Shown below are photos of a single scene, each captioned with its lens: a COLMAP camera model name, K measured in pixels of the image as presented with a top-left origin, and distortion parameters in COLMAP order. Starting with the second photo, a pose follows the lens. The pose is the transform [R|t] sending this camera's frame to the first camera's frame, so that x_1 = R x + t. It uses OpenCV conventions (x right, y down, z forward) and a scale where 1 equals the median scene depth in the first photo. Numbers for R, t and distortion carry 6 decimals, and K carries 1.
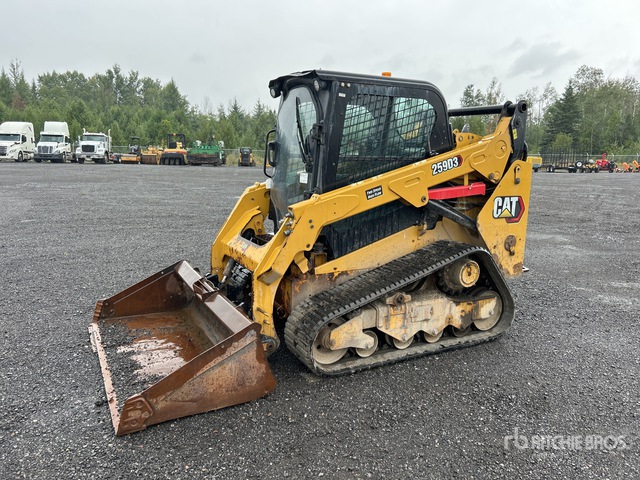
lens RADIAL K [[471.5, 0, 333.2], [0, 471.5, 248.2], [0, 0, 1]] dist [0.005763, -0.018550]
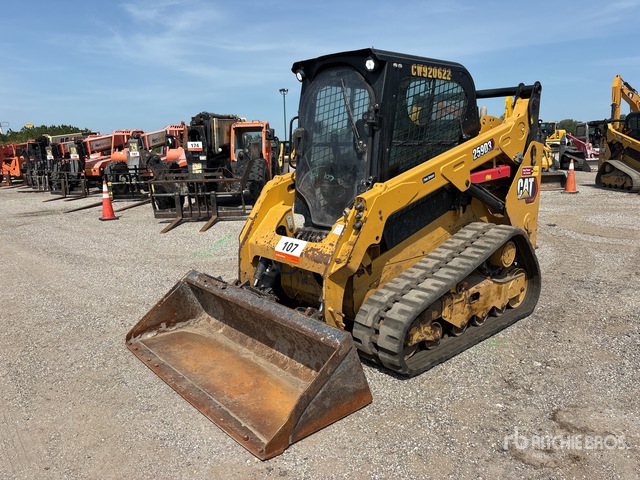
lens RADIAL K [[482.8, 0, 314.5], [0, 482.8, 252.6], [0, 0, 1]] dist [-0.001515, 0.004878]
pose [[0.979750, -0.077727, 0.184520, -0.295007], [0.072681, 0.996777, 0.033963, -0.016448], [-0.186565, -0.019864, 0.982242, 0.061666]]
